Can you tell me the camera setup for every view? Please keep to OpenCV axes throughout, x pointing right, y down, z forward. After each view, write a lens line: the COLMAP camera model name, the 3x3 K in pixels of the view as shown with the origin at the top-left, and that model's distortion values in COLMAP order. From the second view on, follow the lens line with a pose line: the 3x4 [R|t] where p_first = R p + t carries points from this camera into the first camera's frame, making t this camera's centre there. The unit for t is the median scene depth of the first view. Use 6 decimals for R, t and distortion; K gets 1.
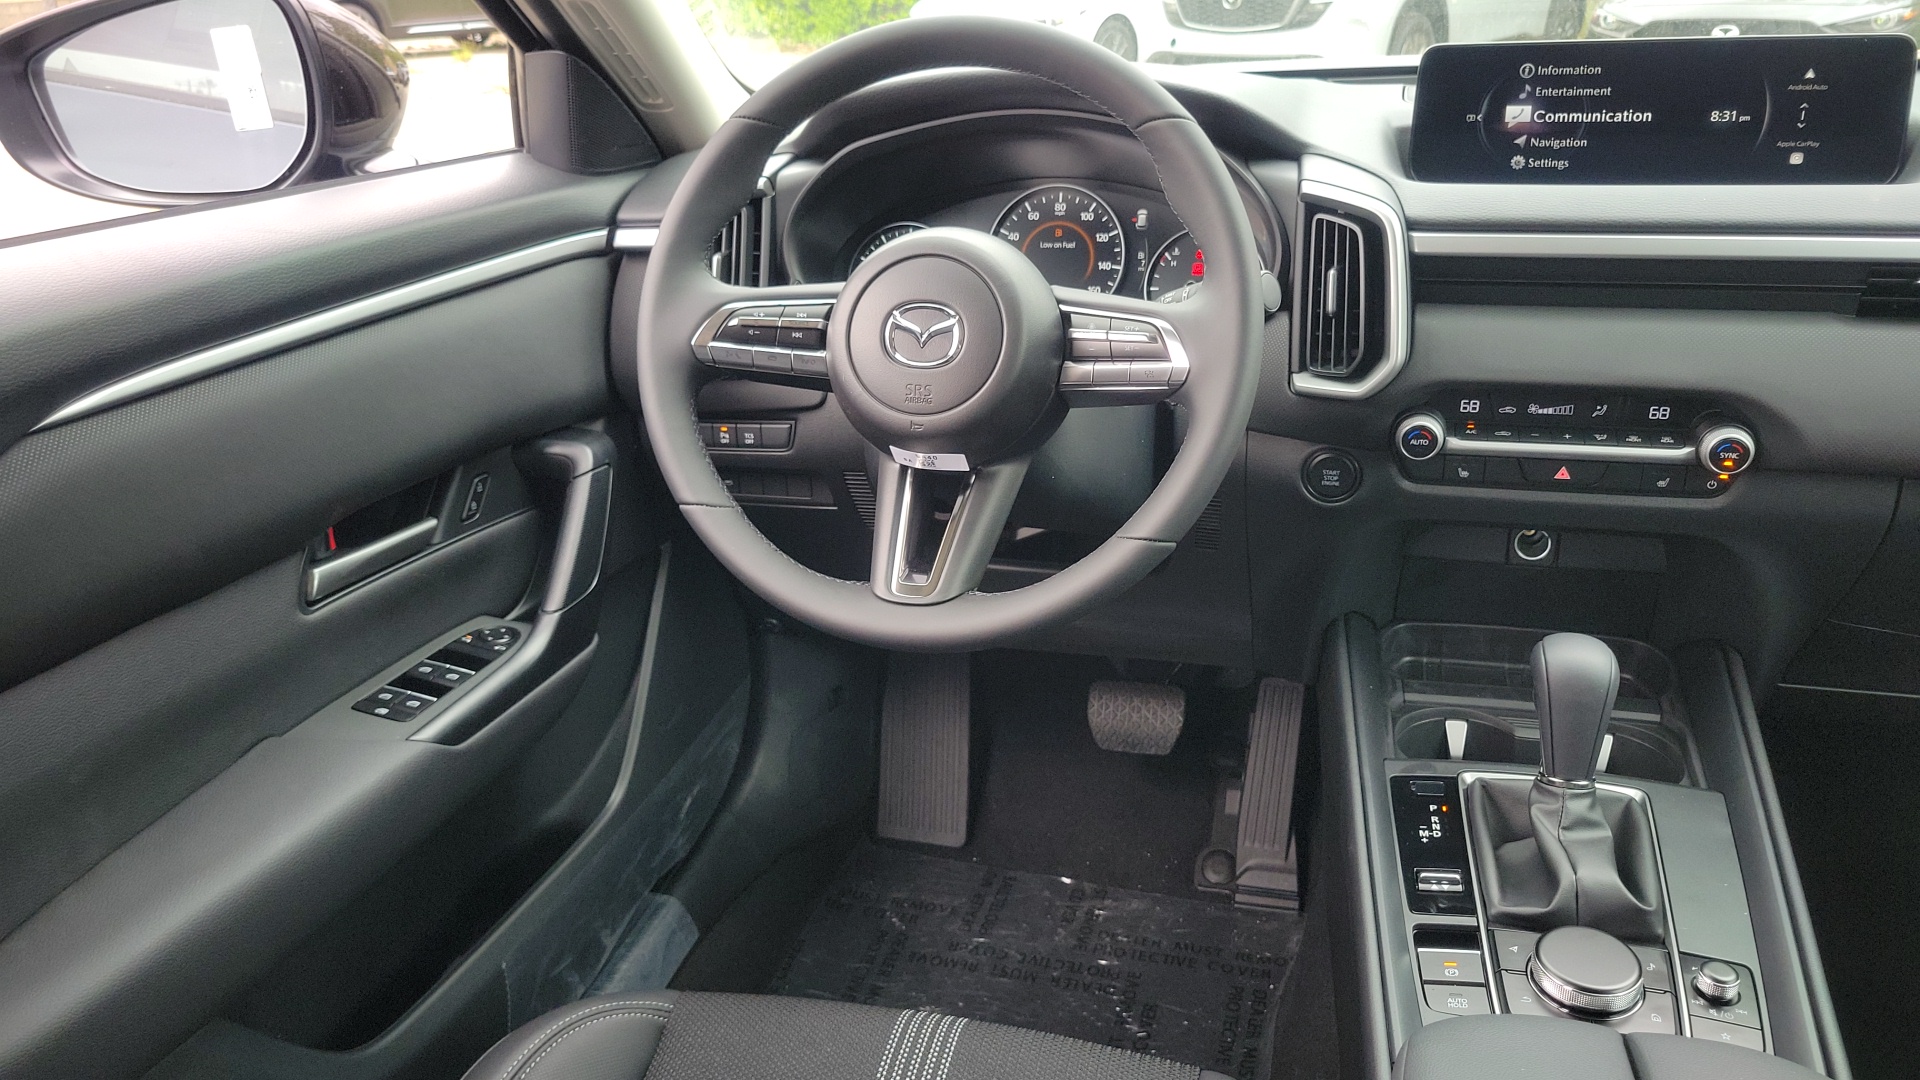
lens RADIAL K [[1473.8, 0, 970.5], [0, 1473.8, 521.0], [0, 0, 1]] dist [0.032918, -0.018927]
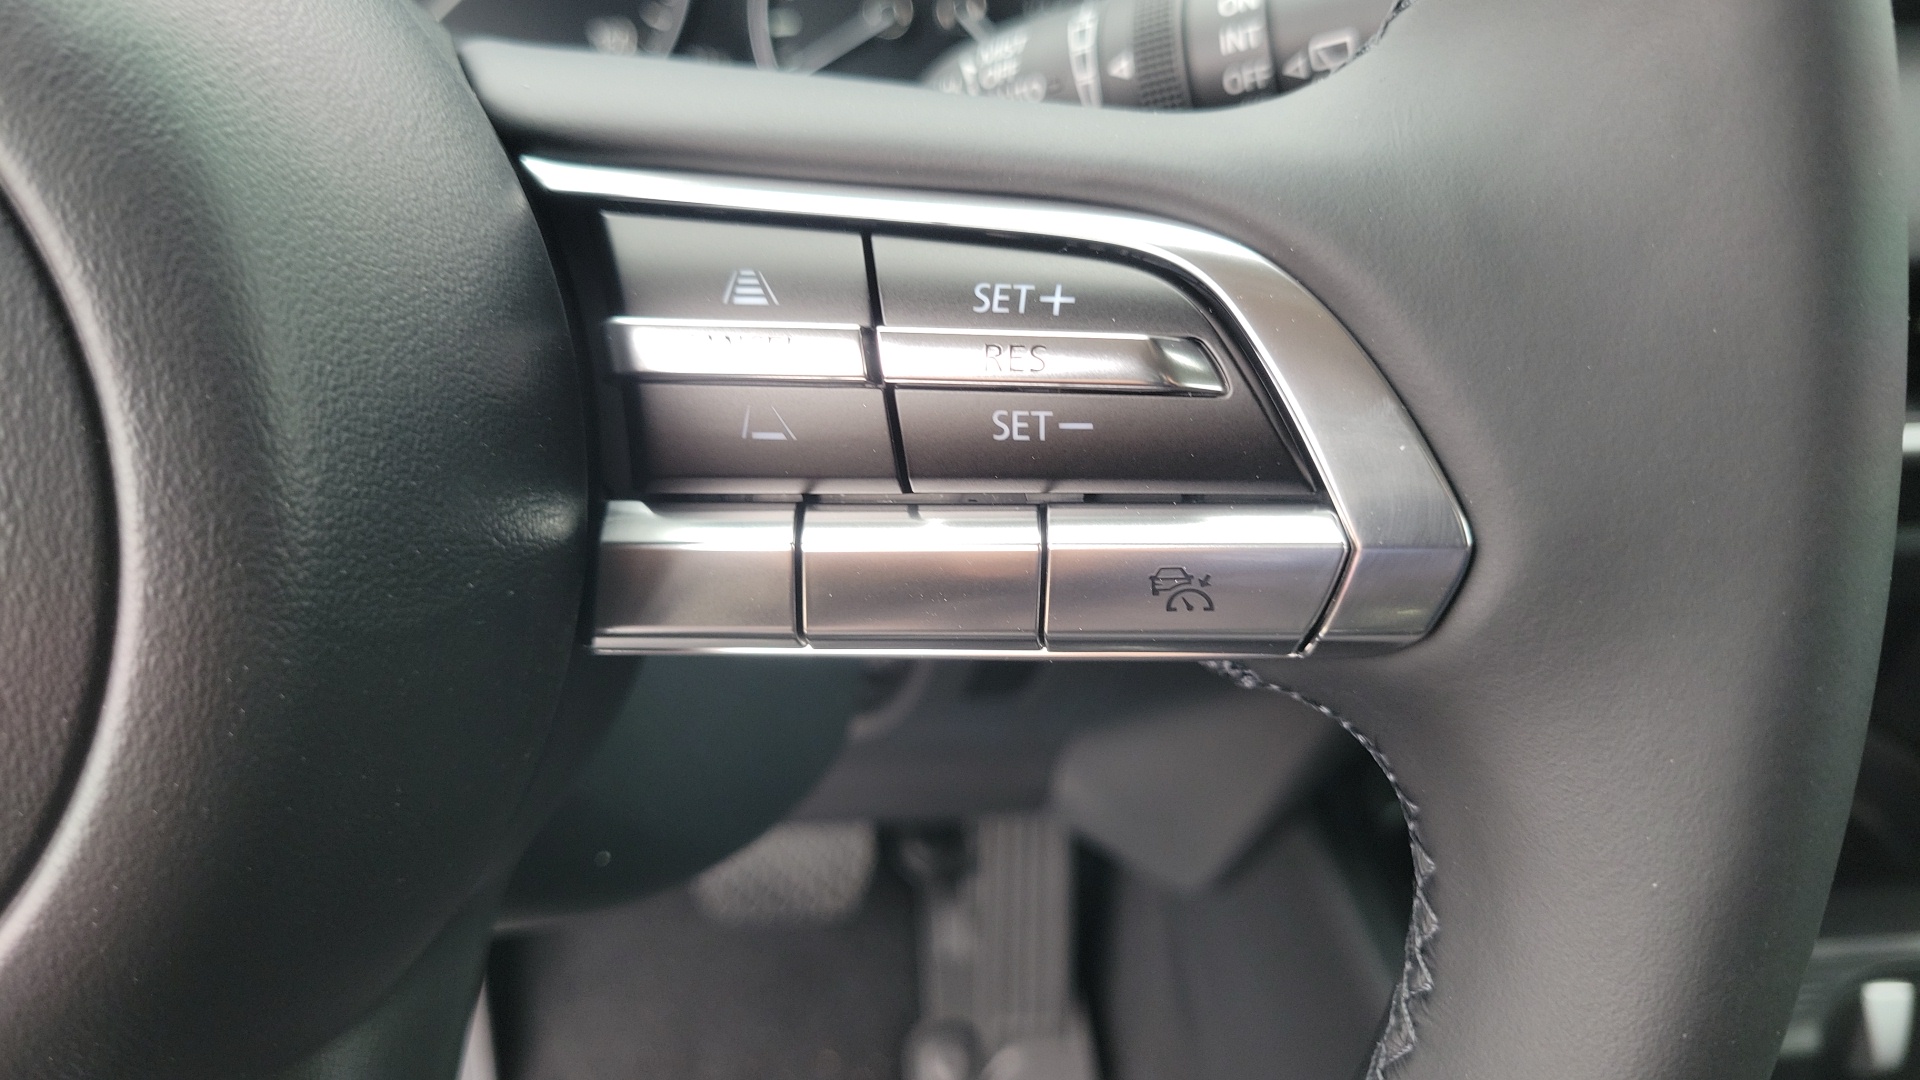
lens RADIAL K [[1536.6, 0, 959.8], [0, 1536.6, 549.1], [0, 0, 1]] dist [0.000070, -0.001738]
pose [[0.943532, -0.157787, 0.291293, 0.041860], [0.105263, 0.976513, 0.187996, -0.111399], [-0.314115, -0.146718, 0.937980, 0.692213]]
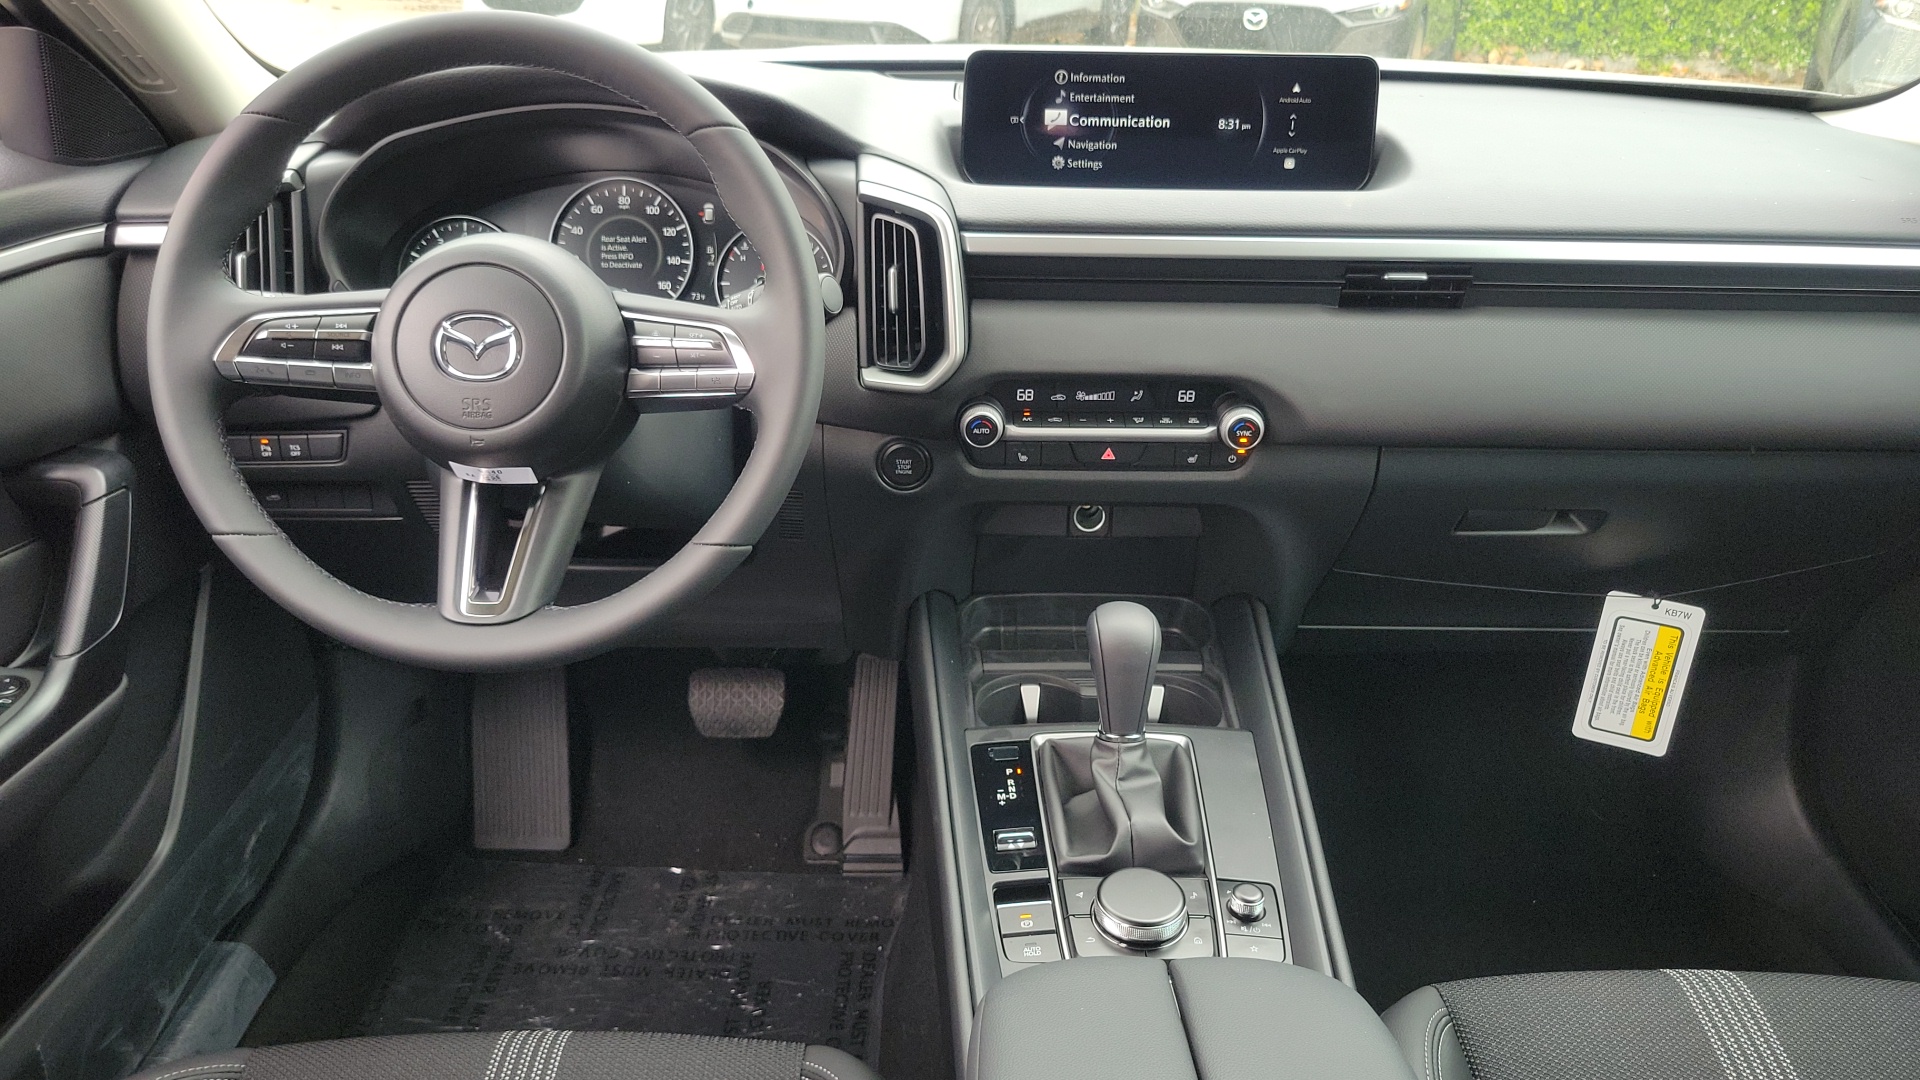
lens RADIAL K [[1473.8, 0, 983.1], [0, 1473.8, 536.7], [0, 0, 1]] dist [0.032918, -0.018927]
pose [[0.962029, -0.060557, 0.266146, 0.017375], [0.051059, 0.997792, 0.042472, -0.021411], [-0.268131, -0.027270, 0.962996, -0.022644]]
